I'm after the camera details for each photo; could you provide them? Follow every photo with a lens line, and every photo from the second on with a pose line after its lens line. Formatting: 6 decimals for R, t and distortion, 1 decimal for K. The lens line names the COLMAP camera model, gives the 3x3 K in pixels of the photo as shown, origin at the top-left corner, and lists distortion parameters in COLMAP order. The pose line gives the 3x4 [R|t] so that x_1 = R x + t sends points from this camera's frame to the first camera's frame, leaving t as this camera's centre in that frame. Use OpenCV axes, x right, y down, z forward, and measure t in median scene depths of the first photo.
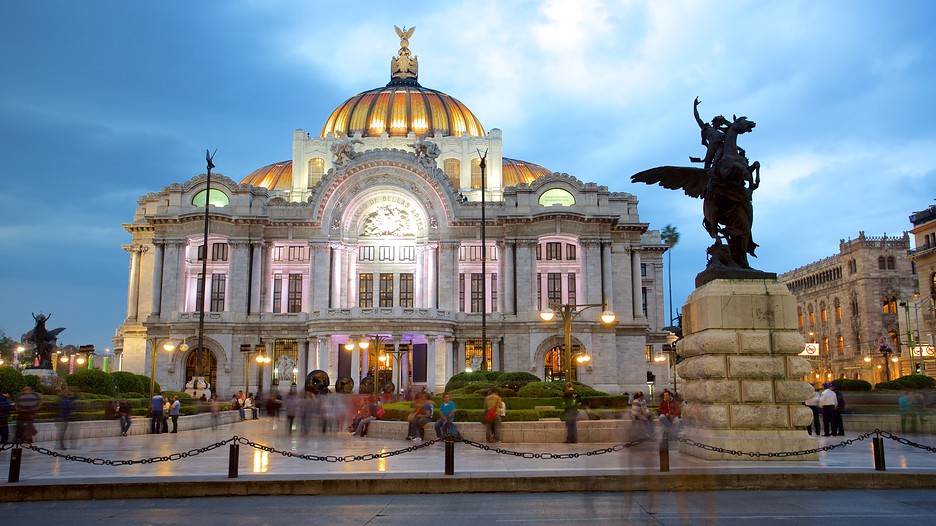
lens RADIAL K [[762.0, 0, 468.0], [0, 762.0, 263.0], [0, 0, 1]] dist [0.005364, 0.009451]
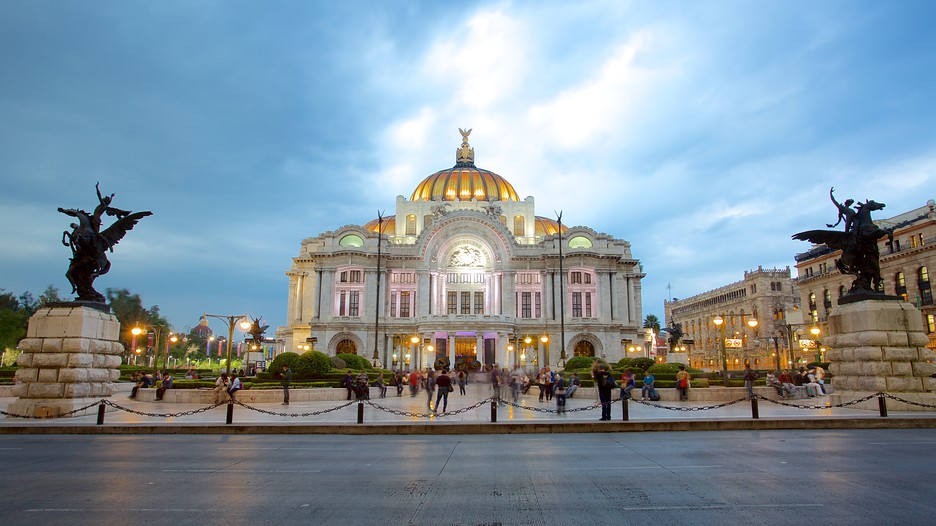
lens RADIAL K [[513.5, 0, 467.1], [0, 513.5, 274.0], [0, 0, 1]] dist [-0.047087, 0.030950]
pose [[0.999968, 0.007441, 0.002971, -0.109141], [-0.007382, 0.999784, -0.019406, -0.001433], [-0.003115, 0.019384, 0.999807, -0.016405]]
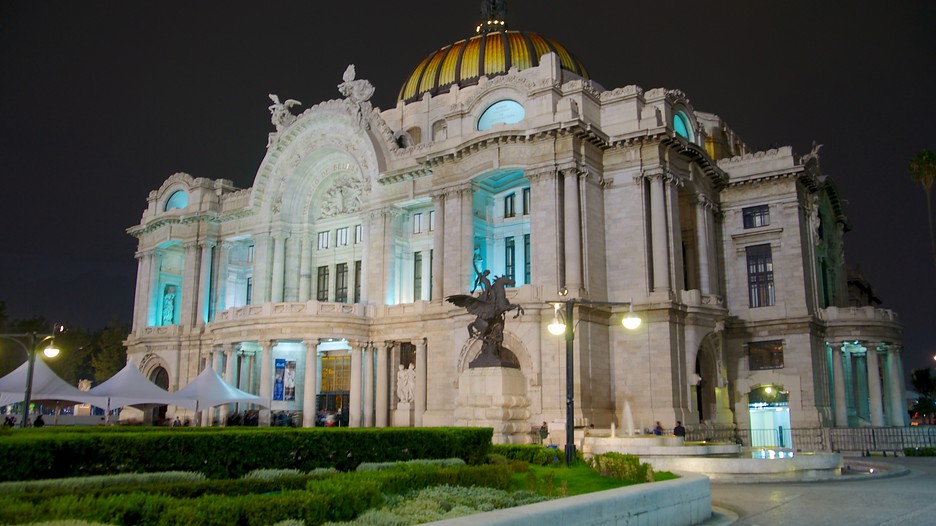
lens RADIAL K [[762.0, 0, 468.0], [0, 762.0, 263.0], [0, 0, 1]] dist [0.005364, 0.009451]
pose [[0.810444, -0.111547, -0.575098, 0.440704], [0.089280, 0.993755, -0.066934, 0.076993], [0.578973, 0.002902, 0.815342, 0.458759]]
